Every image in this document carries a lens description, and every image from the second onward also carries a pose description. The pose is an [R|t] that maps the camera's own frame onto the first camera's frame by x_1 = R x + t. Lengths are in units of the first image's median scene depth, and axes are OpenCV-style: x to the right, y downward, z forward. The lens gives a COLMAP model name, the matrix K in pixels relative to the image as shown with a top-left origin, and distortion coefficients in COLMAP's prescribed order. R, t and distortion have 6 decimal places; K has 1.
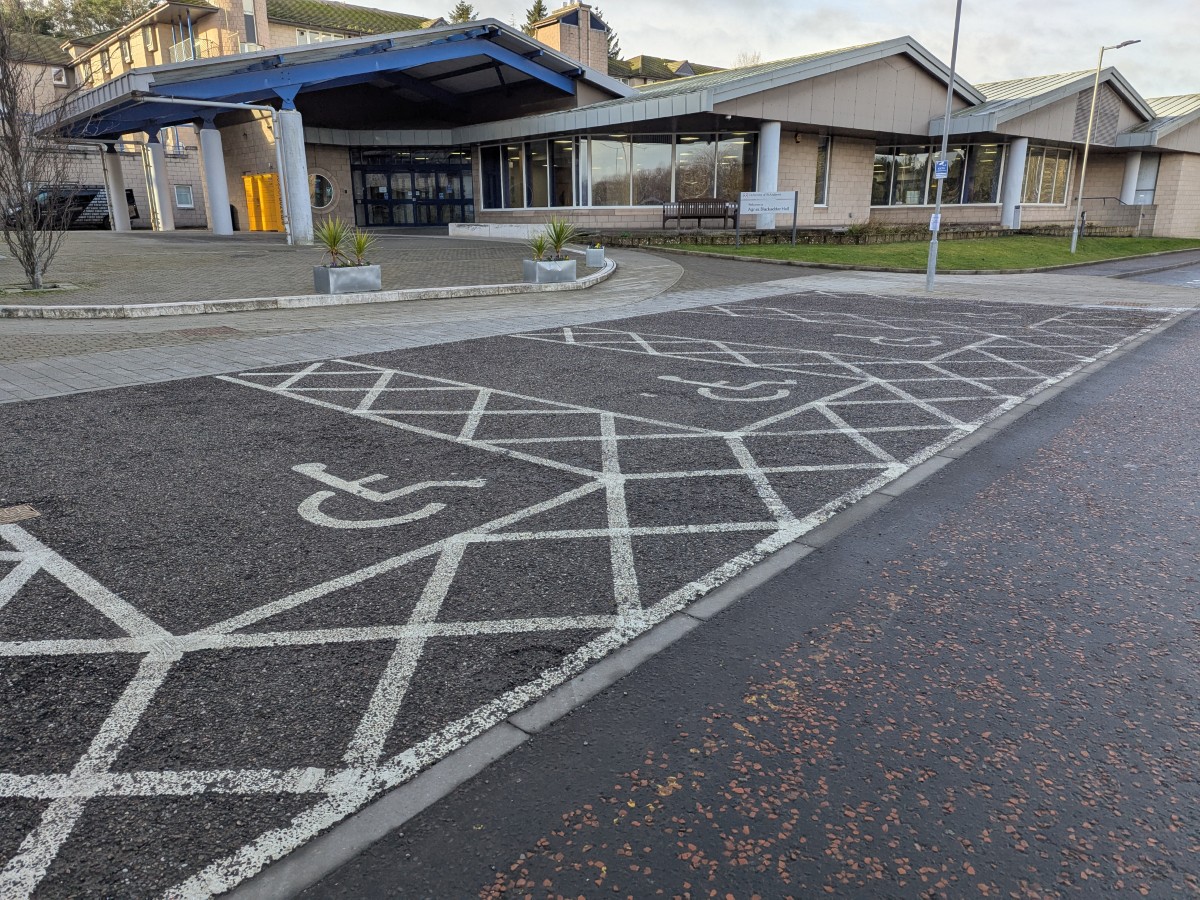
lens RADIAL K [[835.0, 0, 600.0], [0, 835.0, 450.0], [0, 0, 1]] dist [0.072452, -0.069275]
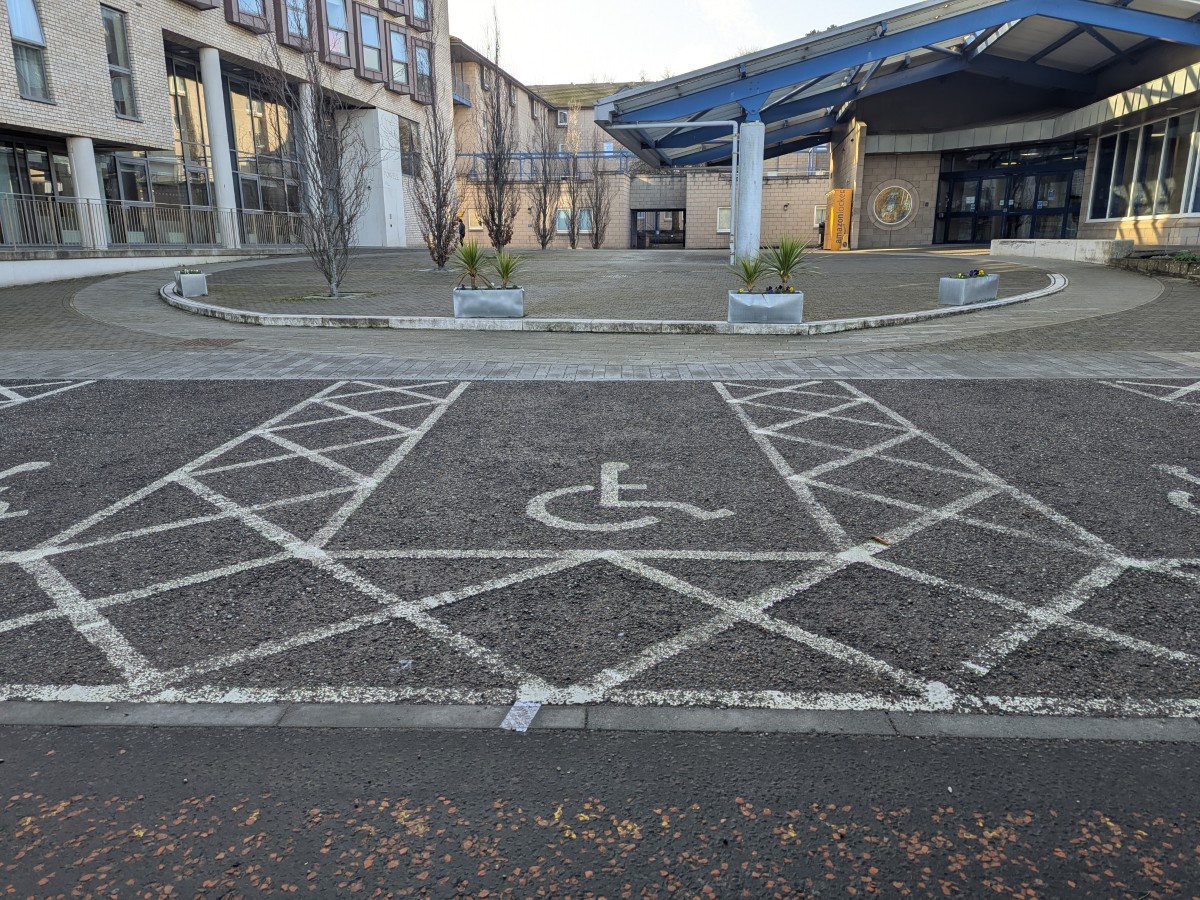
lens RADIAL K [[835.0, 0, 600.0], [0, 835.0, 450.0], [0, 0, 1]] dist [0.072452, -0.069275]
pose [[0.625981, 0.191107, -0.756060, 0.231738], [-0.204982, 0.975739, 0.076919, -0.065622], [0.752416, 0.106828, 0.649967, 0.238448]]
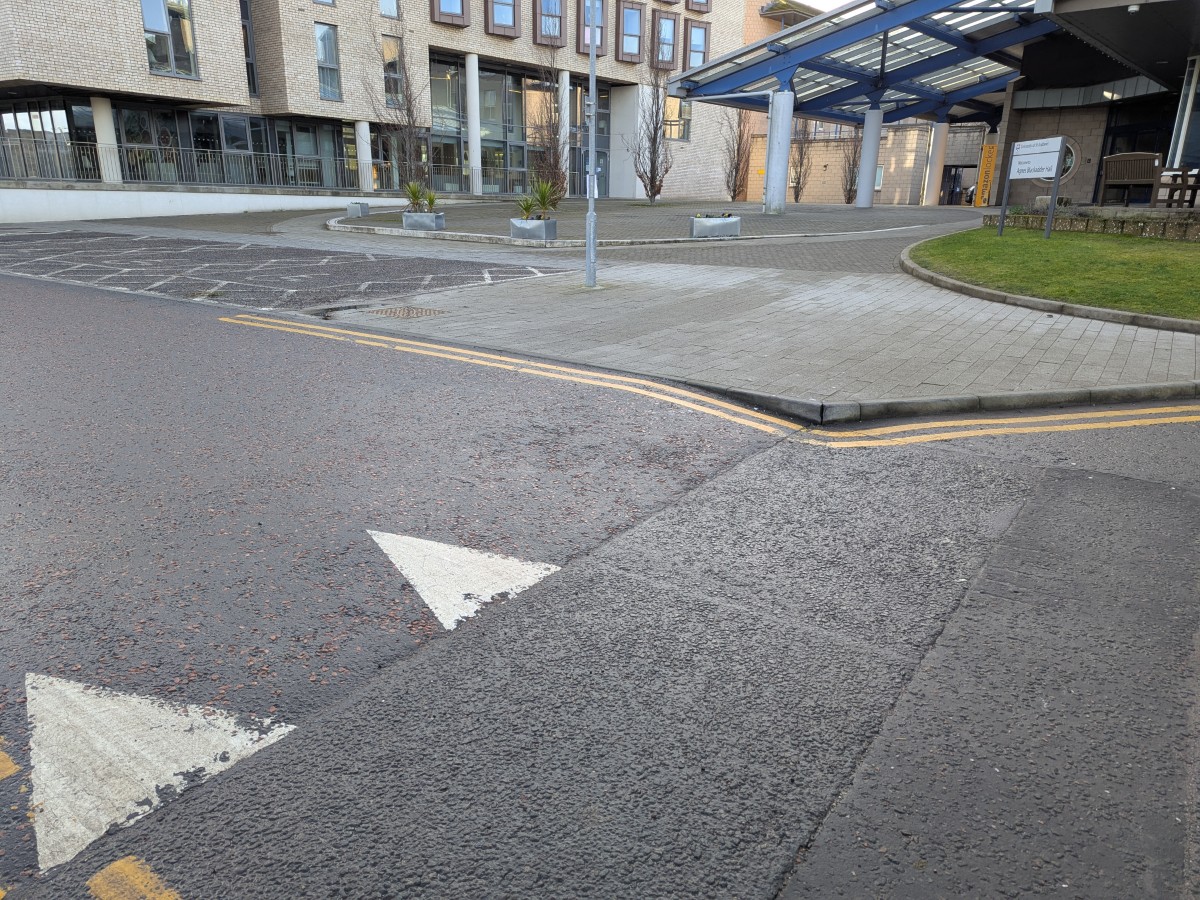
lens RADIAL K [[835.0, 0, 600.0], [0, 835.0, 450.0], [0, 0, 1]] dist [0.072452, -0.069275]
pose [[0.130305, 0.292955, -0.947205, 0.611841], [-0.278849, 0.927617, 0.248536, -0.133369], [0.951454, 0.231741, 0.202563, 0.506584]]
